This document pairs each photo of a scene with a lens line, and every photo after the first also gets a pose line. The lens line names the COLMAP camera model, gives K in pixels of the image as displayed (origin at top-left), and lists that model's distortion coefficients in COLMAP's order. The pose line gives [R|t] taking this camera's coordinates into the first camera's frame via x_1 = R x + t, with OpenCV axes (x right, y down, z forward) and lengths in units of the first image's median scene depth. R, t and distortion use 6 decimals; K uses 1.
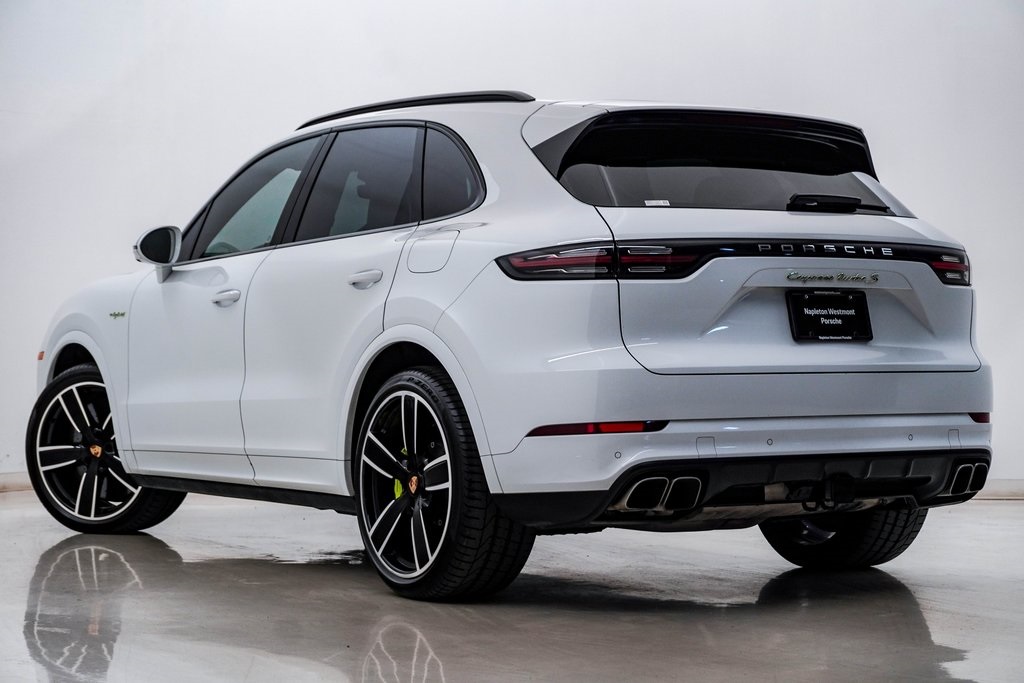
lens RADIAL K [[2283.4, 0, 510.6], [0, 2283.4, 342.3], [0, 0, 1]] dist [-0.102004, 0.000000]
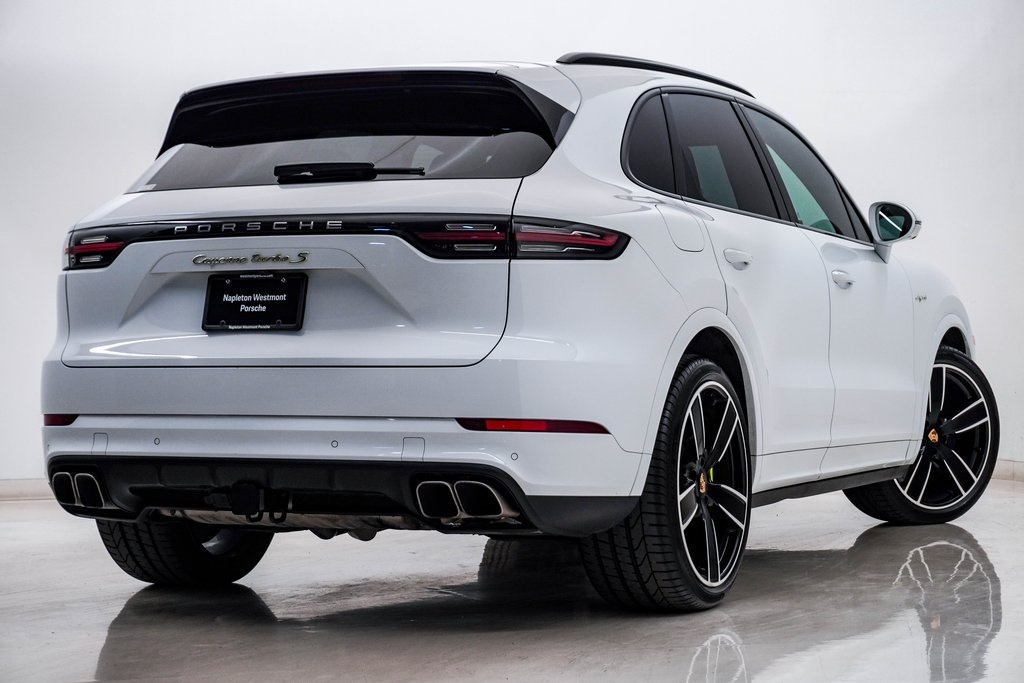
lens RADIAL K [[2195.6, 0, 515.7], [0, 2195.6, 341.3], [0, 0, 1]] dist [-0.093147, 0.000000]
pose [[0.538204, 0.000264, -0.842814, 0.910435], [0.008193, 0.999951, 0.005546, -0.000340], [0.842775, -0.009890, 0.538176, 0.627082]]
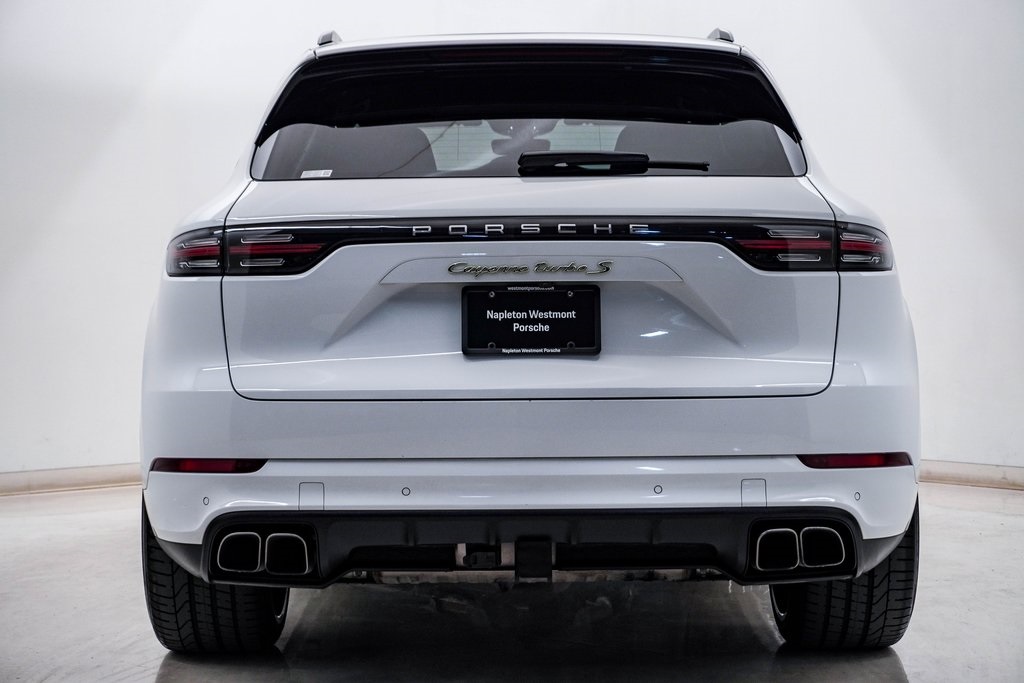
lens RADIAL K [[2195.6, 0, 508.9], [0, 2195.6, 344.1], [0, 0, 1]] dist [-0.093147, 0.000000]
pose [[0.839821, 0.013094, -0.542705, 0.516173], [0.007184, 0.999353, 0.035230, -0.028835], [0.542815, -0.033486, 0.839184, 0.404052]]
